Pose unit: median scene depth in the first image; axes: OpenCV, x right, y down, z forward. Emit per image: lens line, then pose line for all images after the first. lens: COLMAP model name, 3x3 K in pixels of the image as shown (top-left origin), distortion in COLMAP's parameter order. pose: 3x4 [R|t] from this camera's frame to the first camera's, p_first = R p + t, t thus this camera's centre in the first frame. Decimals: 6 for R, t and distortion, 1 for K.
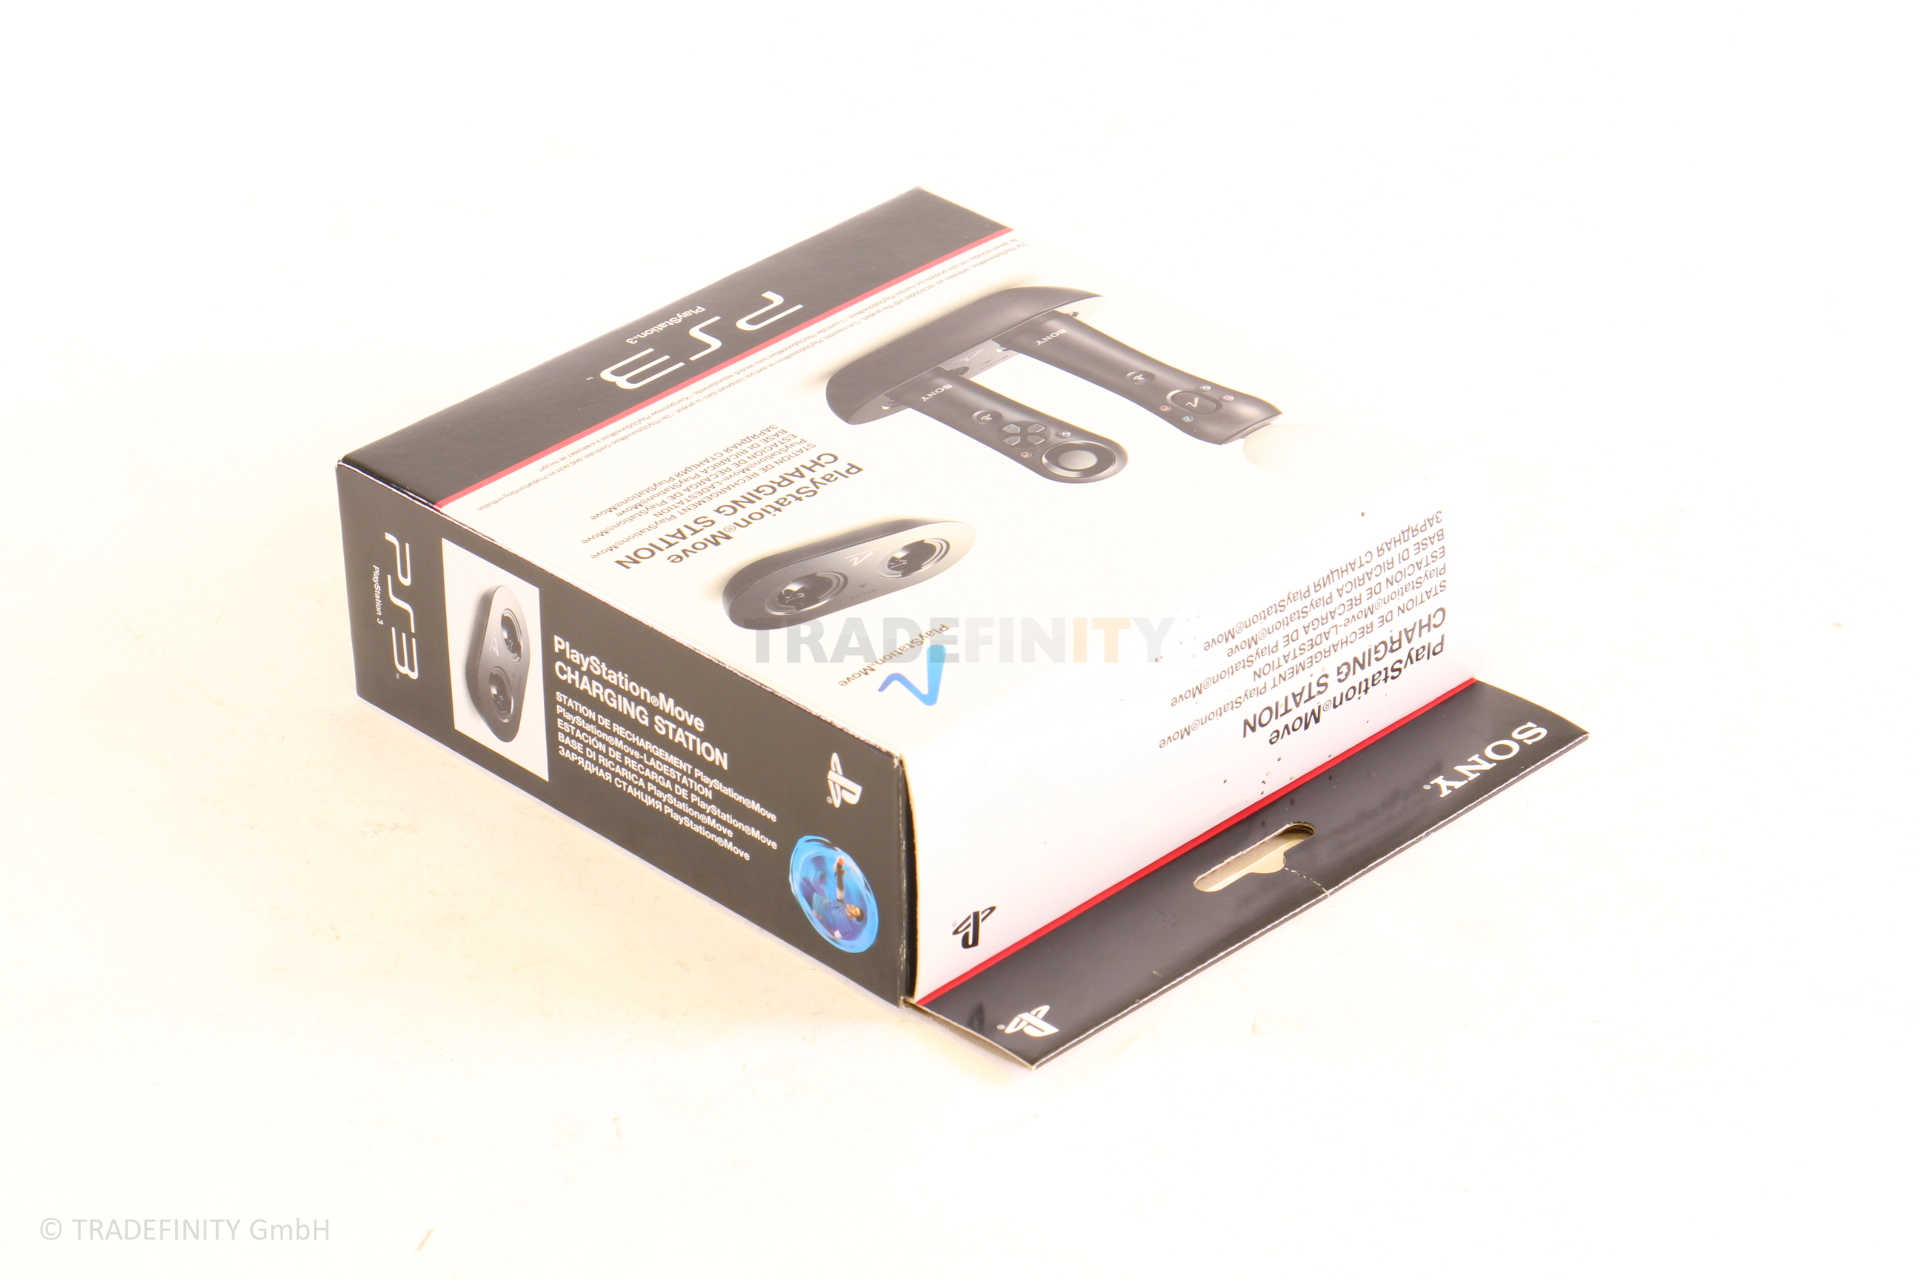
lens RADIAL K [[5830.1, 0, 976.6], [0, 5830.1, 641.0], [0, 0, 1]] dist [0.440260, 0.000000]
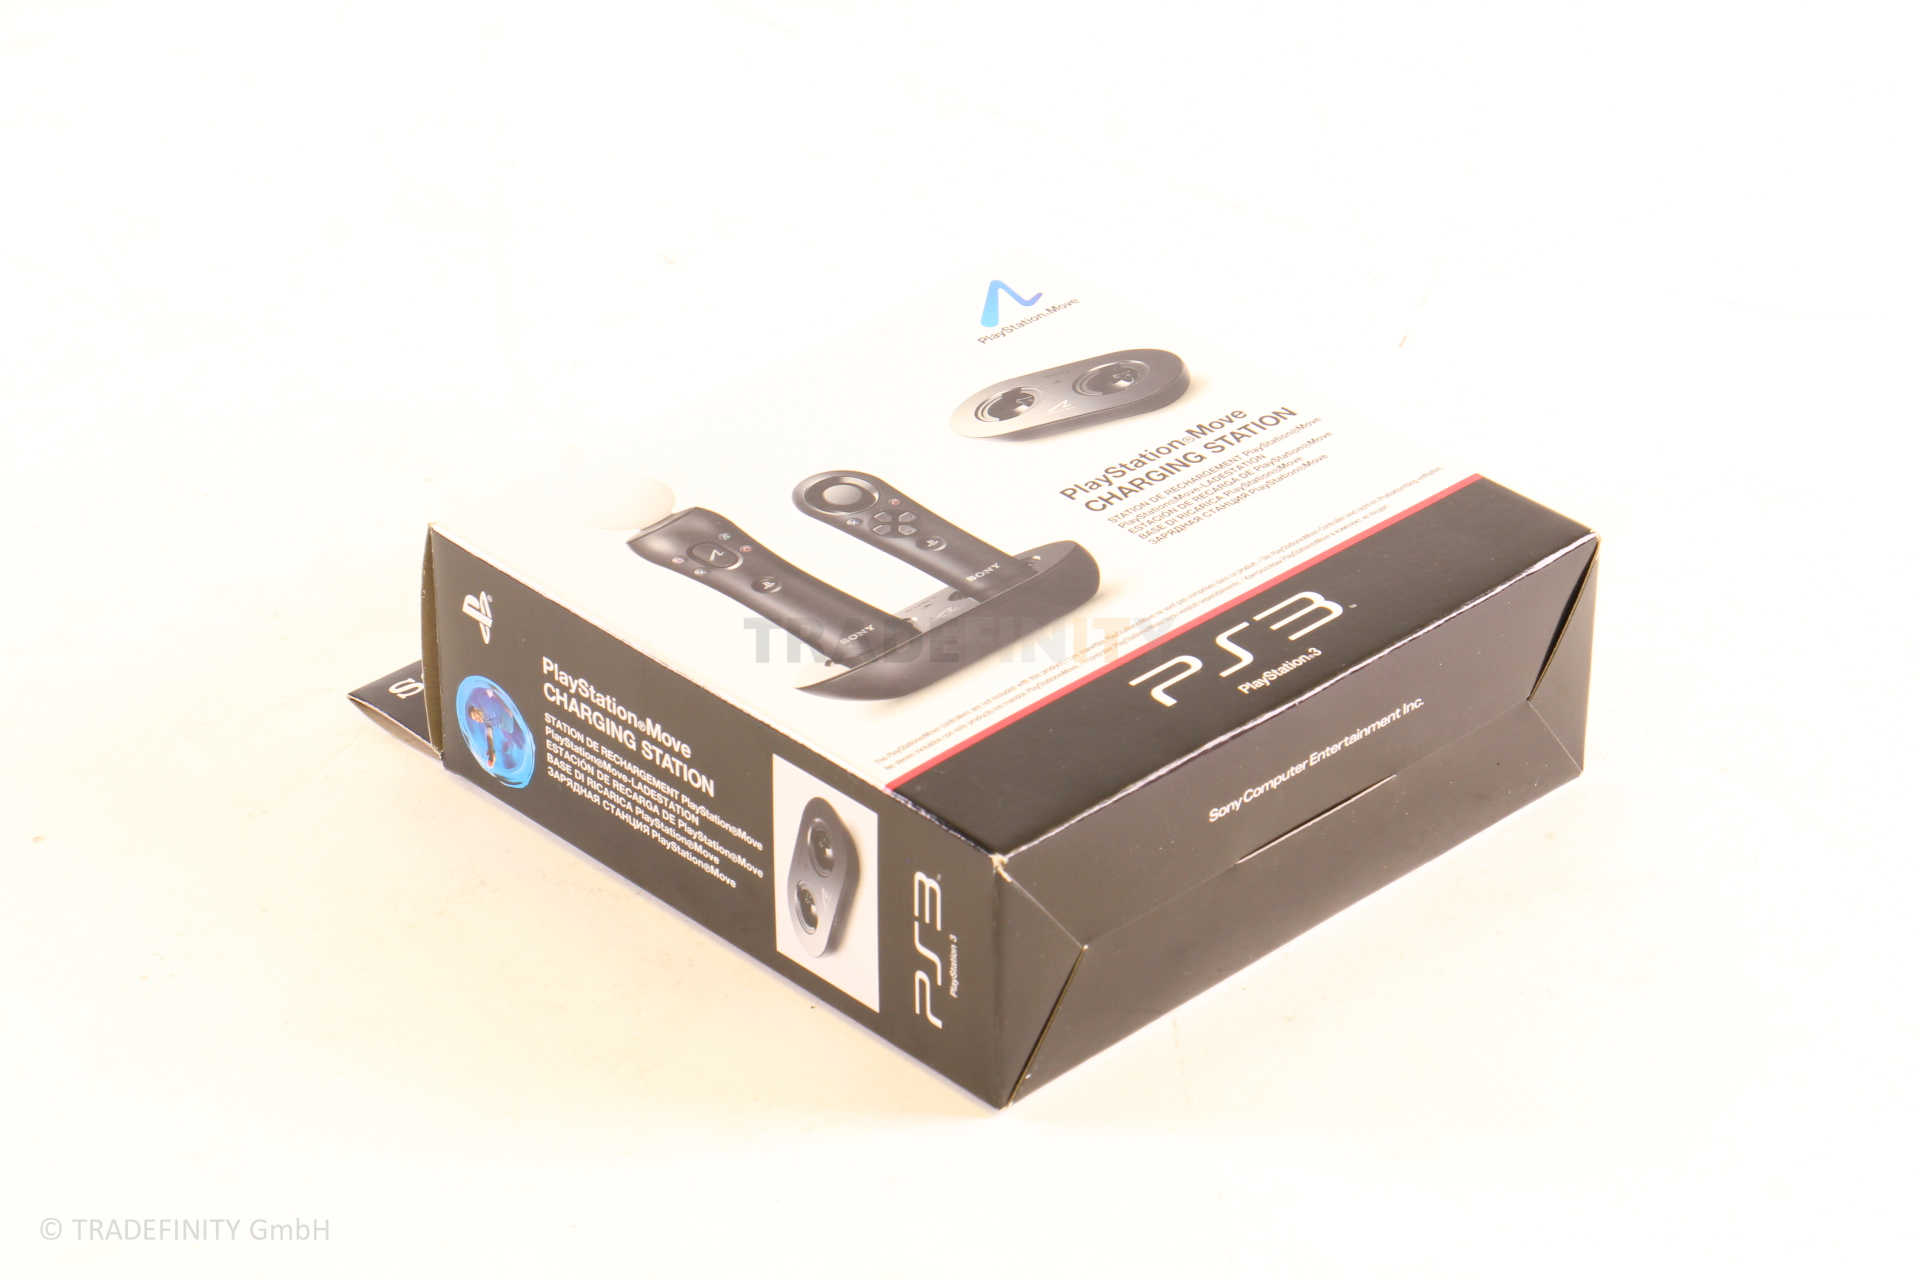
lens RADIAL K [[5830.1, 0, 971.4], [0, 5830.1, 634.9], [0, 0, 1]] dist [0.440260, 0.000000]
pose [[-0.999674, 0.001396, 0.025510, -0.029873], [0.023553, 0.437188, 0.899062, -0.914548], [-0.009898, 0.899369, -0.437078, 1.460304]]
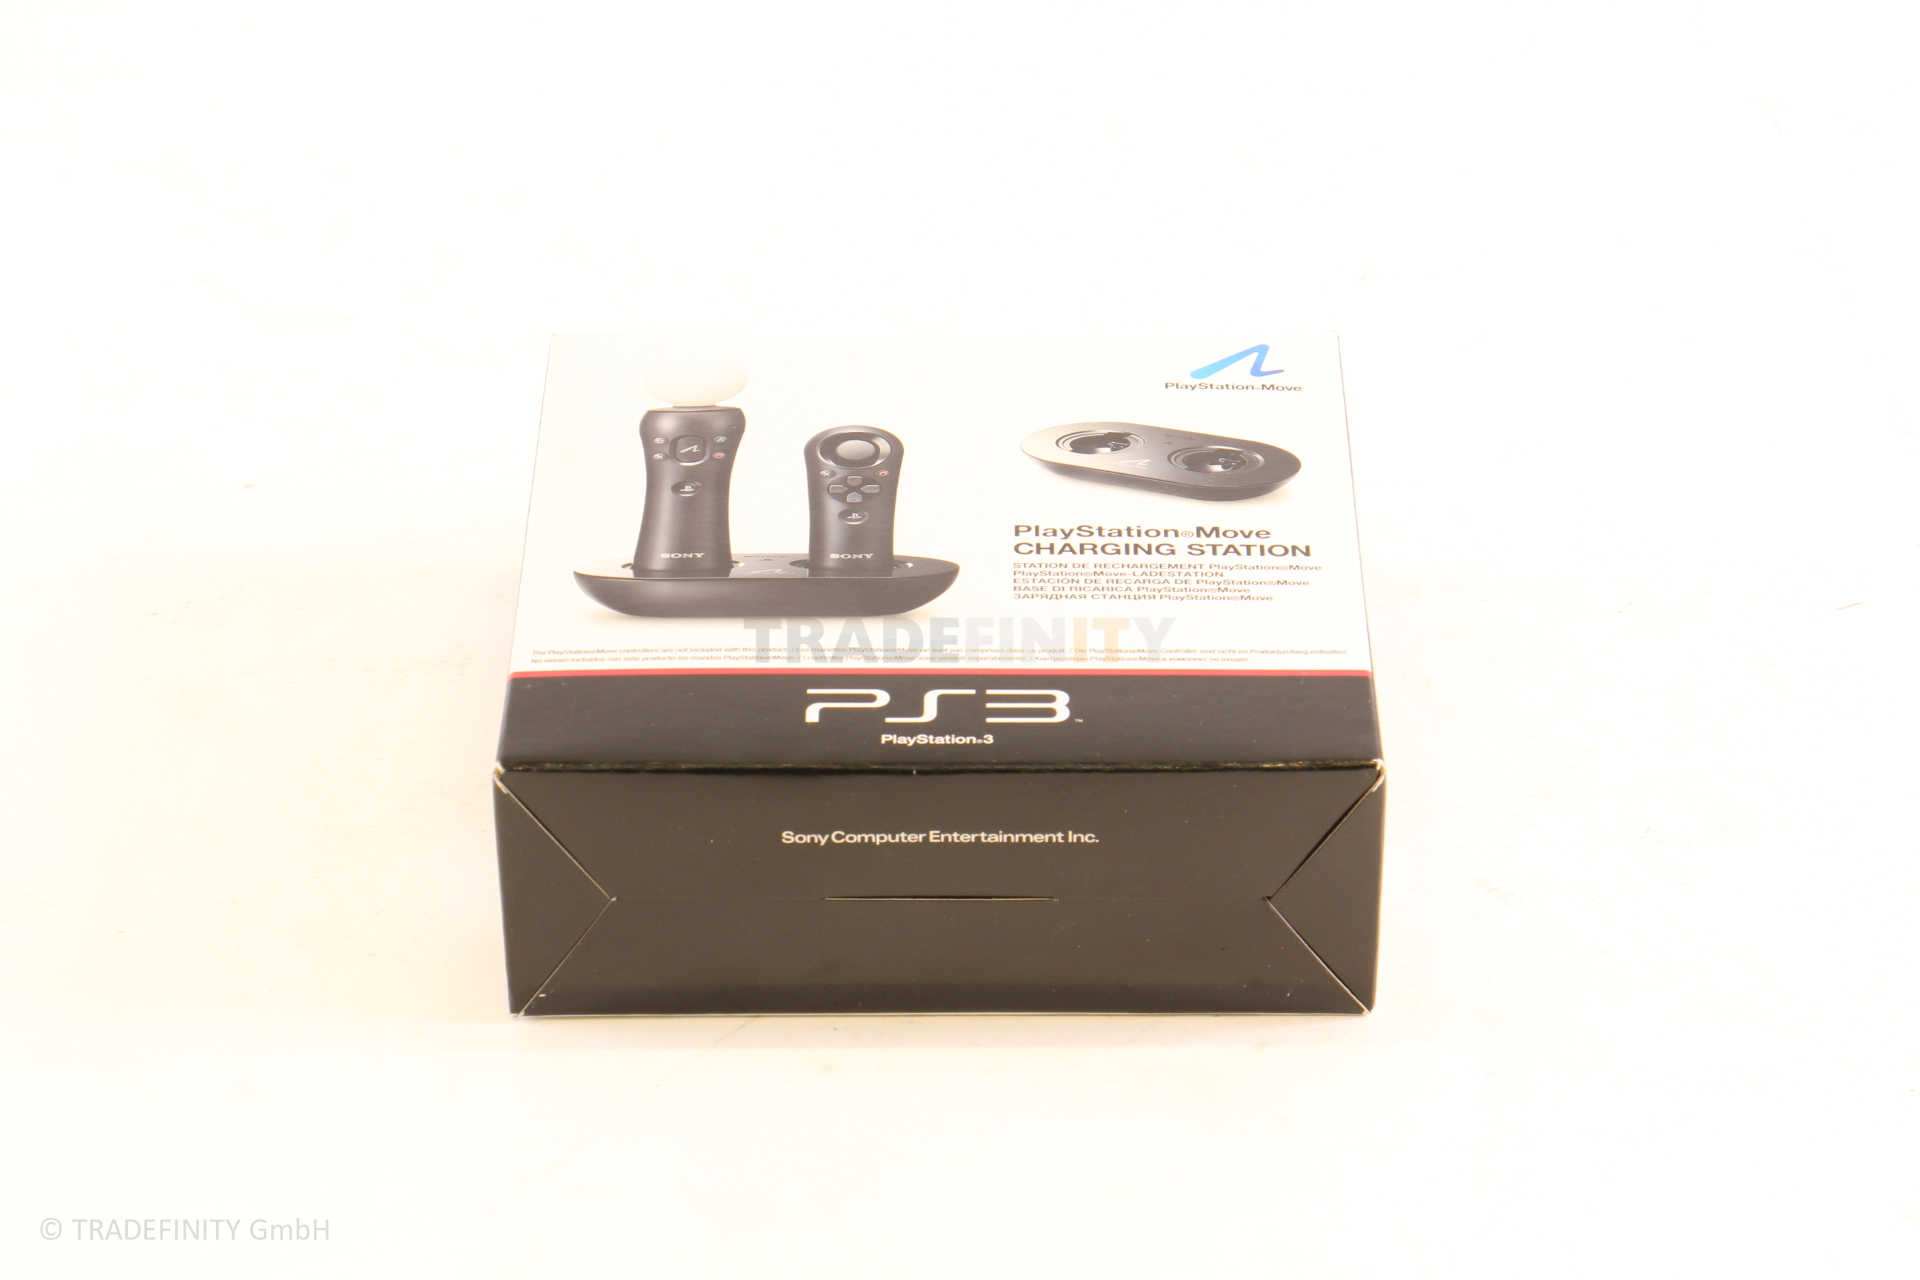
lens RADIAL K [[5830.1, 0, 959.3], [0, 5830.1, 643.0], [0, 0, 1]] dist [0.440260, 0.000000]
pose [[-0.702018, -0.367034, 0.610292, -0.622195], [0.389546, 0.519487, 0.760517, -0.773053], [-0.596175, 0.771634, -0.221713, 1.242685]]
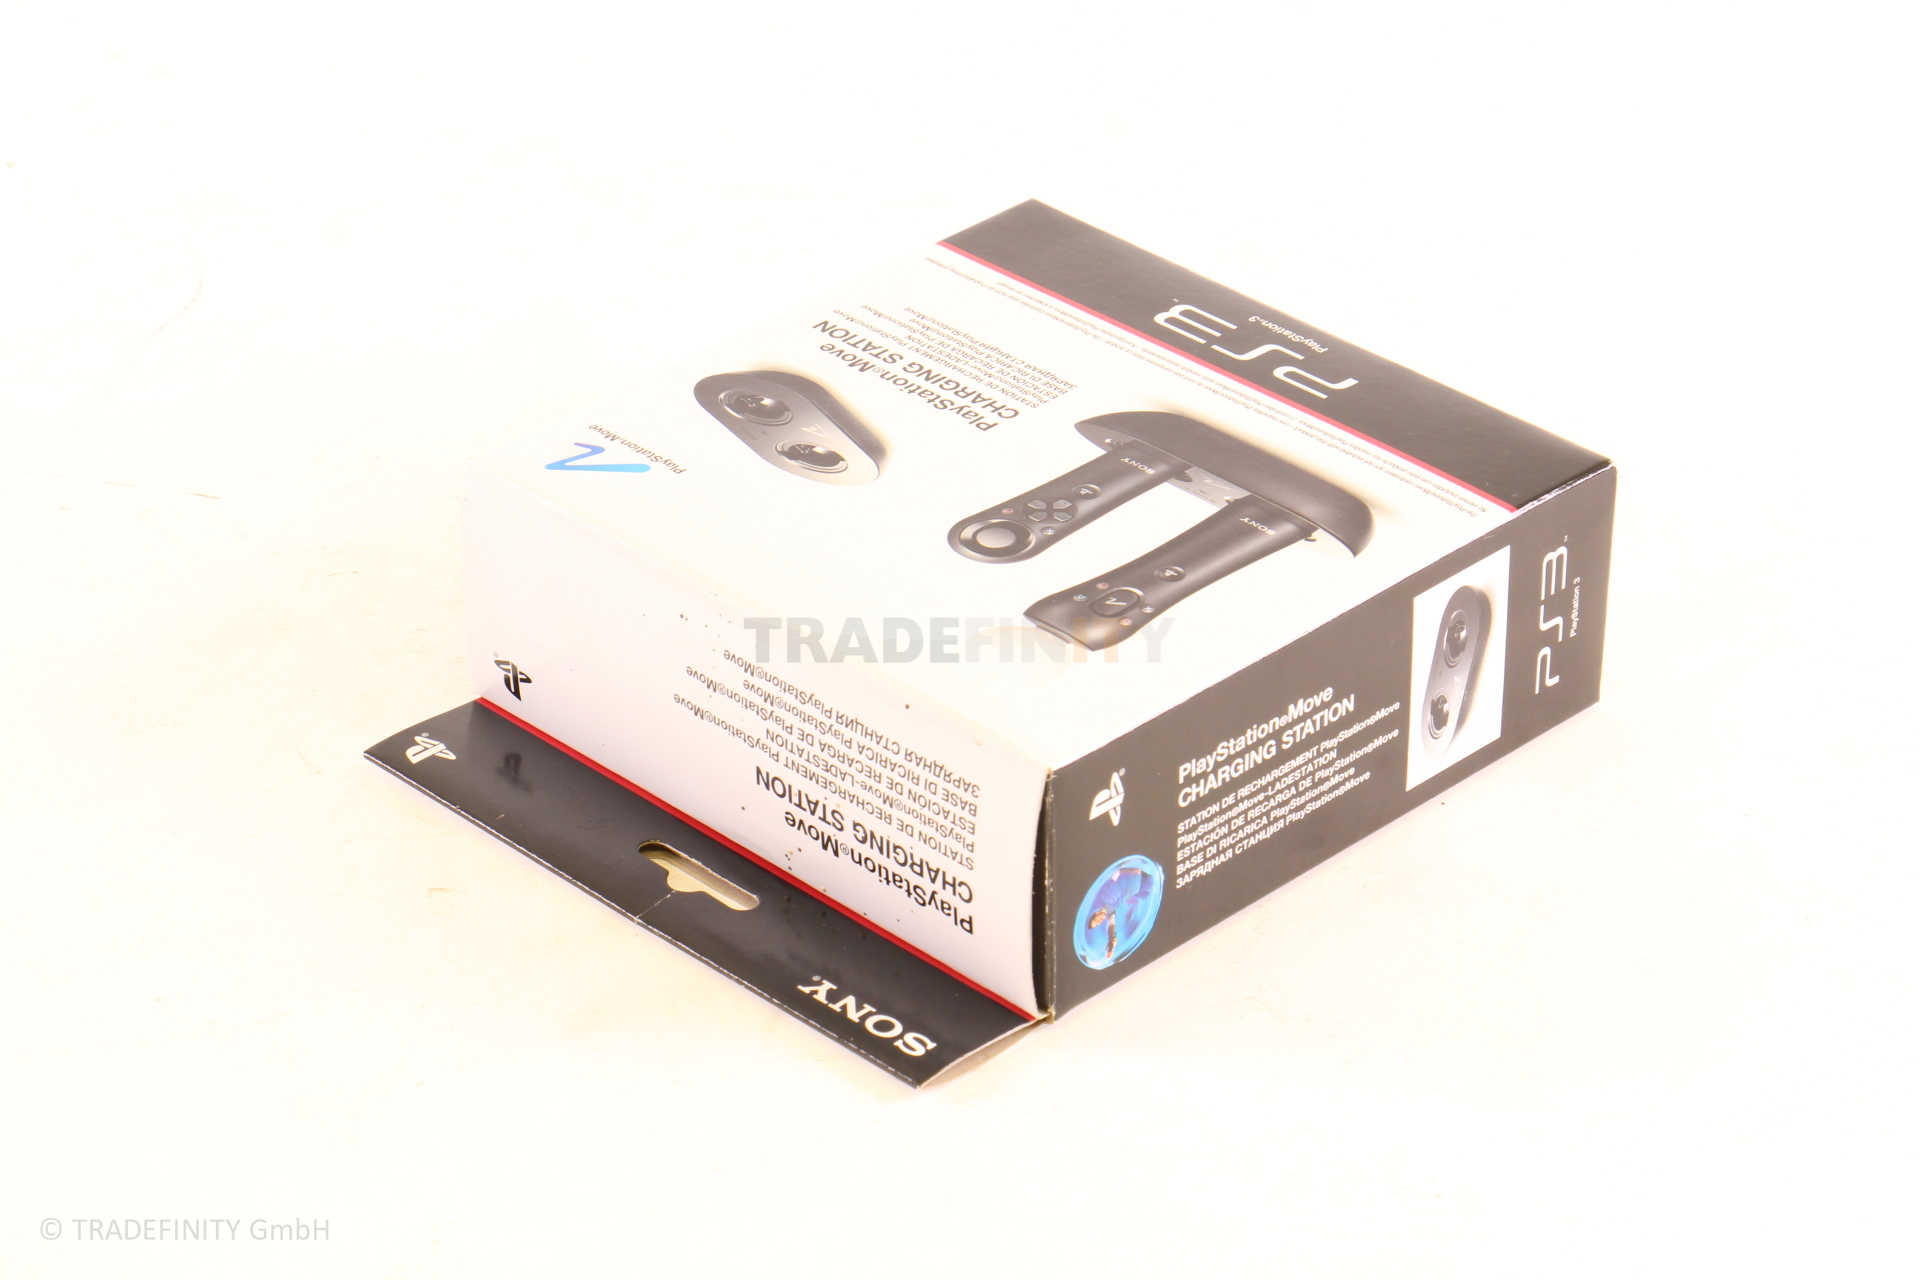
lens RADIAL K [[5830.1, 0, 961.8], [0, 5830.1, 631.3], [0, 0, 1]] dist [0.440260, 0.000000]
pose [[-0.005376, 0.536246, -0.844044, 0.855056], [-0.523592, 0.717597, 0.459246, -0.468032], [0.851952, 0.444403, 0.276916, 0.734333]]
